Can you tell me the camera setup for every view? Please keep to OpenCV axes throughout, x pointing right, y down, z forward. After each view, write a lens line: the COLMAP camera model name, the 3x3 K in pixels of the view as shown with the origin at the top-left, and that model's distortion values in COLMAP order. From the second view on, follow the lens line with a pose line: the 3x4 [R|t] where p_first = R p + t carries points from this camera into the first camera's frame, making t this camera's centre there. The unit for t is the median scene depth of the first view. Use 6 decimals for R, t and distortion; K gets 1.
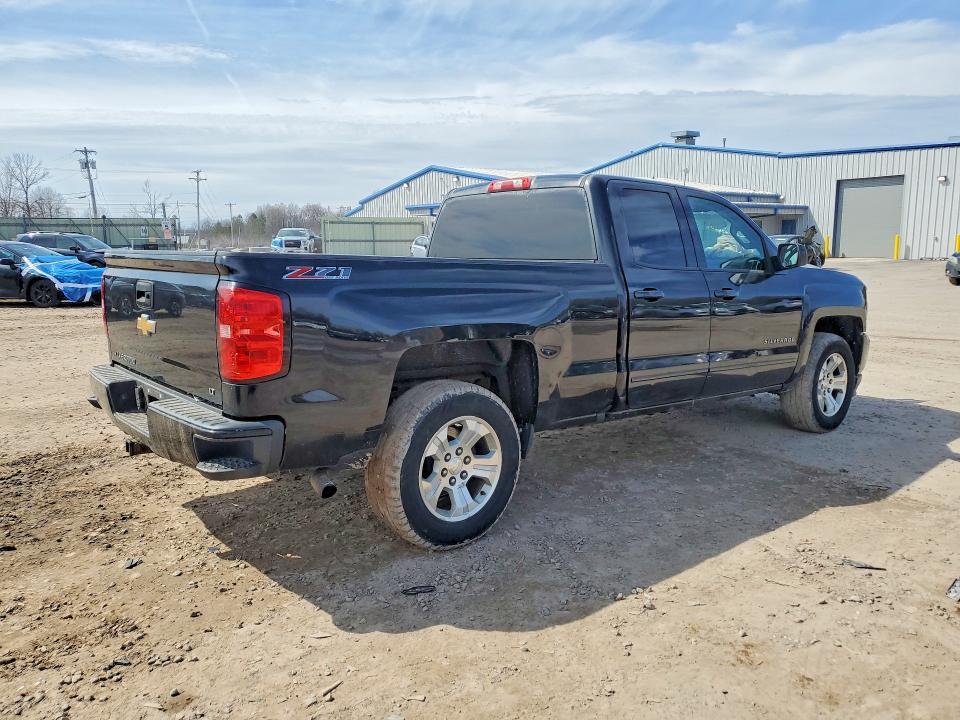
lens RADIAL K [[758.4, 0, 477.1], [0, 758.4, 356.6], [0, 0, 1]] dist [0.021726, -0.003032]
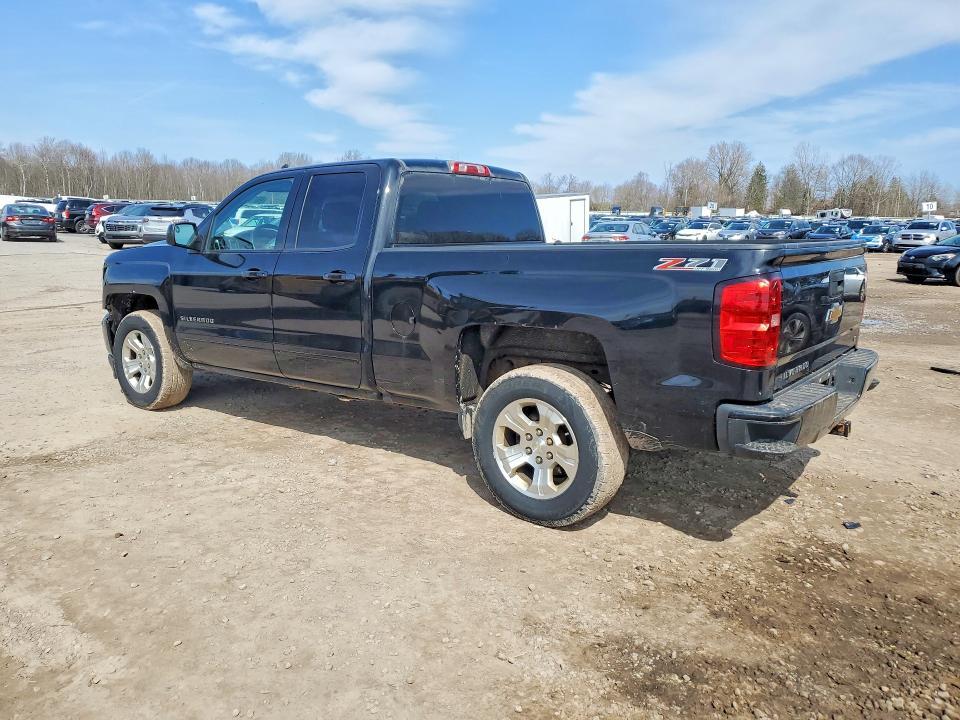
lens RADIAL K [[758.4, 0, 478.8], [0, 758.4, 359.9], [0, 0, 1]] dist [0.021726, -0.003032]
pose [[-0.238104, -0.180057, 0.954403, -0.134440], [0.126728, 0.968505, 0.214333, -0.026994], [-0.962936, 0.171983, -0.207787, 0.171776]]
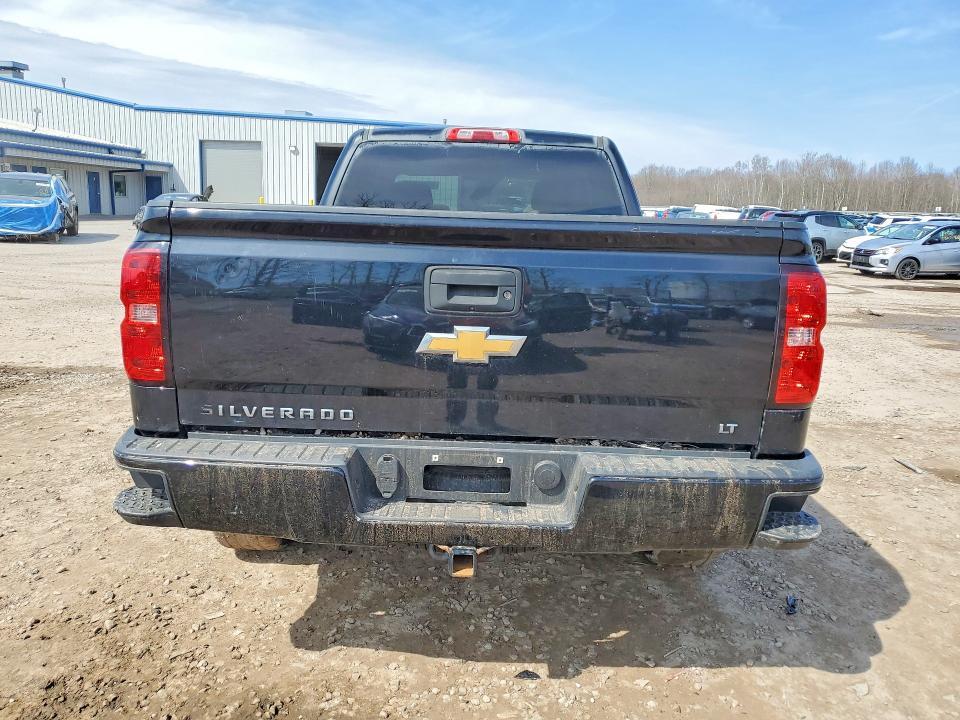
lens RADIAL K [[758.4, 0, 475.8], [0, 758.4, 363.3], [0, 0, 1]] dist [0.021726, -0.003032]
pose [[0.647248, -0.126029, 0.751789, -0.086341], [0.078827, 0.992017, 0.098434, -0.008243], [-0.758193, -0.004450, 0.652015, 0.063332]]
